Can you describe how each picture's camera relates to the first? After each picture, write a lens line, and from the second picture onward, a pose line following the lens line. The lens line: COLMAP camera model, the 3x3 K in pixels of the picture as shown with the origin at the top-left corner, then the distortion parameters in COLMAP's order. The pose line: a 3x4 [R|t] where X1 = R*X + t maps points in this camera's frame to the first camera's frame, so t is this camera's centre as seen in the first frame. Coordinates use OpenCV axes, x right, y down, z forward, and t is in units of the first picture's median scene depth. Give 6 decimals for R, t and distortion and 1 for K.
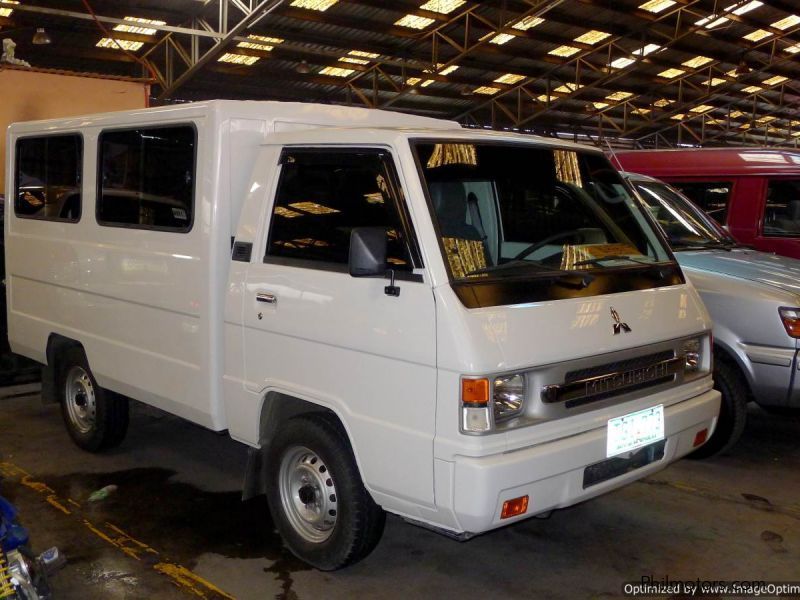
lens RADIAL K [[867.8, 0, 400.0], [0, 867.8, 300.0], [0, 0, 1]] dist [0.063957, -0.000084]
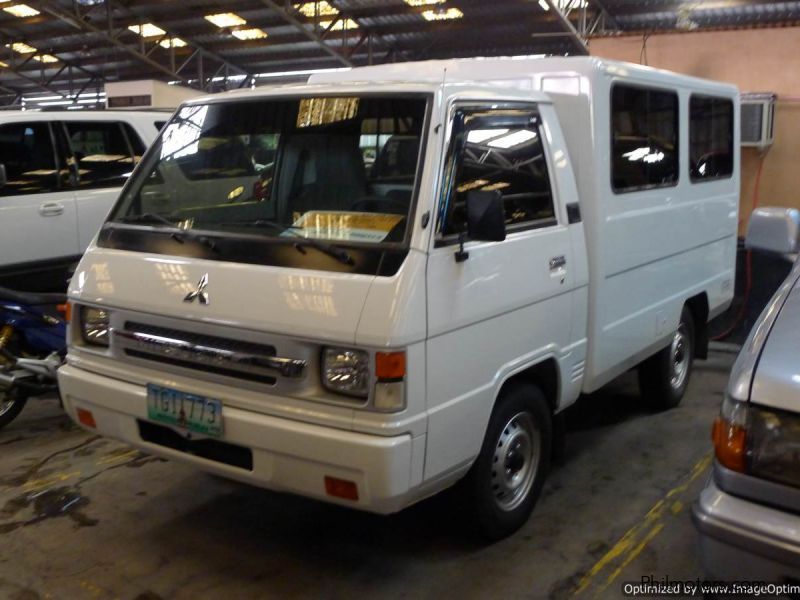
lens RADIAL K [[867.8, 0, 400.0], [0, 867.8, 300.0], [0, 0, 1]] dist [0.063957, -0.000084]
pose [[0.200599, 0.157178, -0.966982, 1.065501], [-0.112860, 0.984182, 0.136561, -0.103679], [0.973151, 0.081739, 0.215165, 0.913005]]
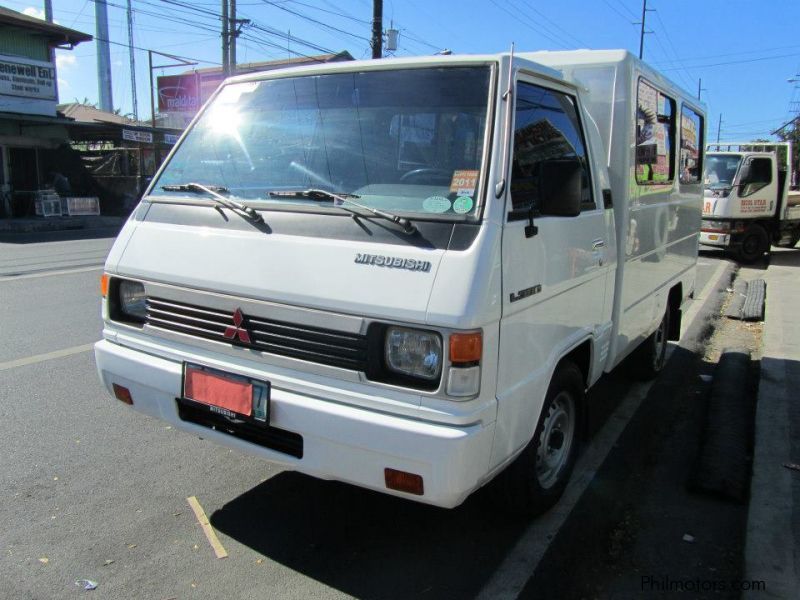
lens RADIAL K [[662.9, 0, 400.0], [0, 662.9, 300.0], [0, 0, 1]] dist [0.005572, -0.000586]
pose [[0.245394, 0.174929, -0.953510, 0.828323], [-0.137280, 0.979943, 0.144448, -0.050756], [0.959654, 0.095451, 0.264486, 0.883913]]
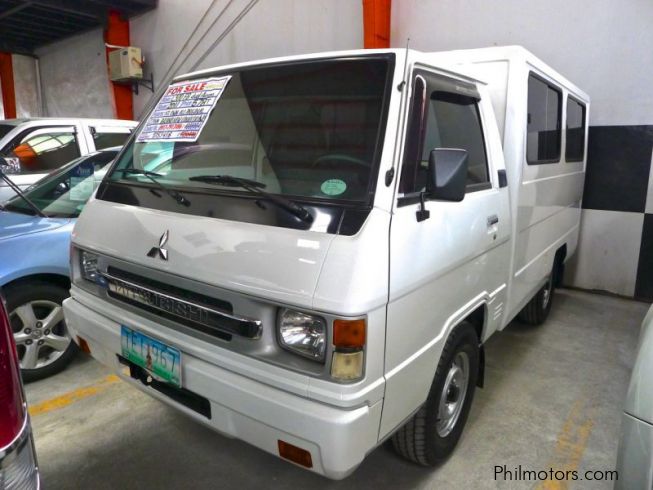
lens RADIAL K [[467.2, 0, 326.5], [0, 467.2, 245.0], [0, 0, 1]] dist [-0.006255, -0.001251]
pose [[0.172210, 0.189949, -0.966573, 0.704169], [-0.133261, 0.976704, 0.168198, -0.074557], [0.976005, 0.099841, 0.193511, 0.971514]]
